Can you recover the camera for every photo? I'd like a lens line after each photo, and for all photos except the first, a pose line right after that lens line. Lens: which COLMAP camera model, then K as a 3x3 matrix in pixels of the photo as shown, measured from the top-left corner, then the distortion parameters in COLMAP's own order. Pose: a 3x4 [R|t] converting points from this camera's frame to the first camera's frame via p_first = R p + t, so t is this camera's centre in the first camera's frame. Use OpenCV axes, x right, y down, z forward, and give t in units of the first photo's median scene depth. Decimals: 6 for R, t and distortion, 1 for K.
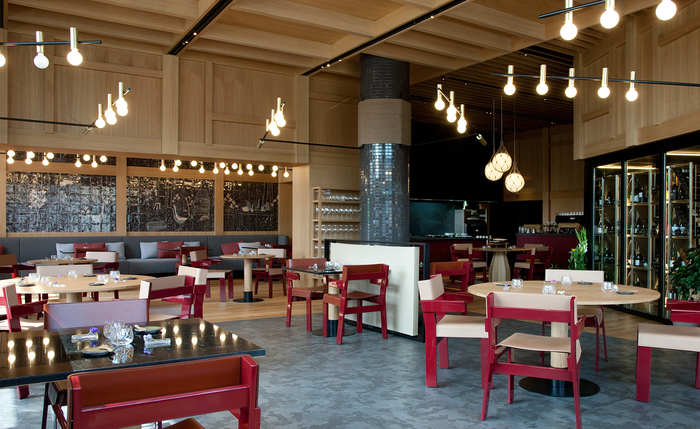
lens RADIAL K [[572.6, 0, 353.1], [0, 572.6, 231.4], [0, 0, 1]] dist [-0.008419, 0.016210]
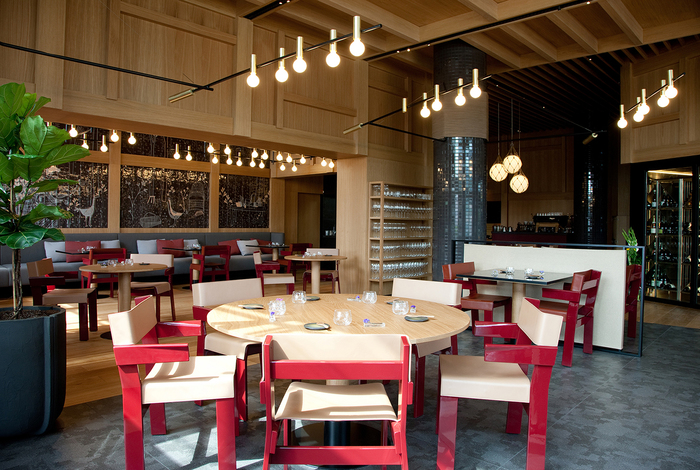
lens RADIAL K [[500.9, 0, 343.3], [0, 500.9, 233.6], [0, 0, 1]] dist [-0.053904, -0.002807]
pose [[0.968425, 0.003825, 0.249275, -0.256084], [-0.006939, 0.999908, 0.011616, -0.002322], [-0.249208, -0.012979, 0.968363, 0.185822]]
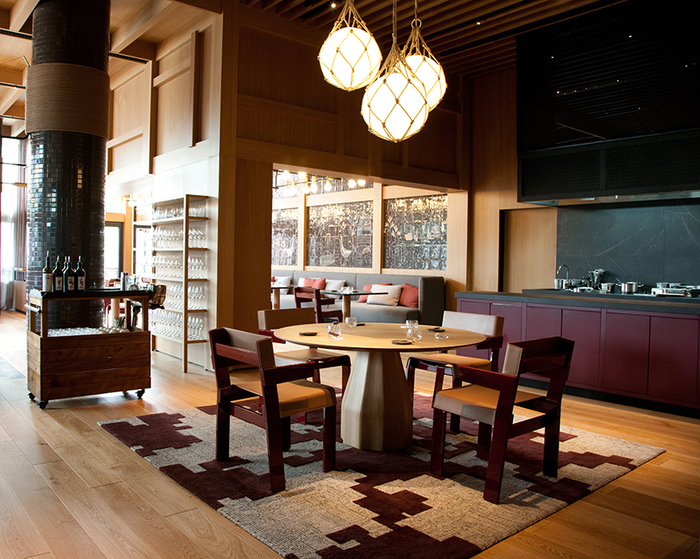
lens RADIAL K [[628.2, 0, 349.0], [0, 628.2, 279.0], [0, 0, 1]] dist [0.012611, 0.001818]
pose [[0.192285, 0.030630, -0.980861, 0.618936], [-0.018267, 0.999451, 0.027629, -0.008482], [0.981169, 0.012604, 0.192739, 0.885403]]
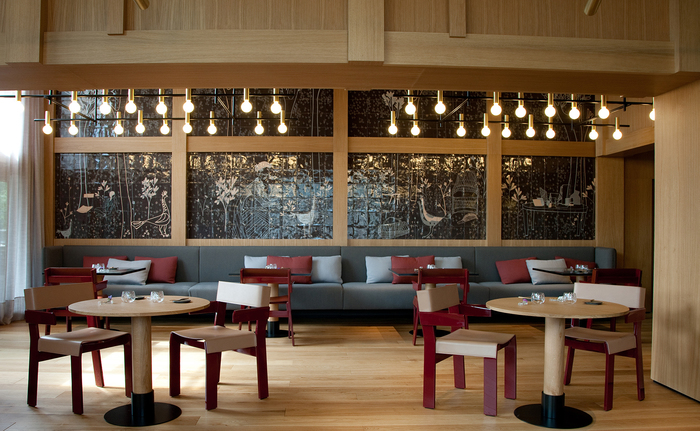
lens RADIAL K [[562.7, 0, 343.3], [0, 562.7, 223.1], [0, 0, 1]] dist [-0.097247, 0.015611]
pose [[0.873432, -0.001789, -0.486943, -0.095438], [-0.008631, 0.999779, -0.019155, -0.005384], [0.486870, 0.020934, 0.873224, 0.452685]]
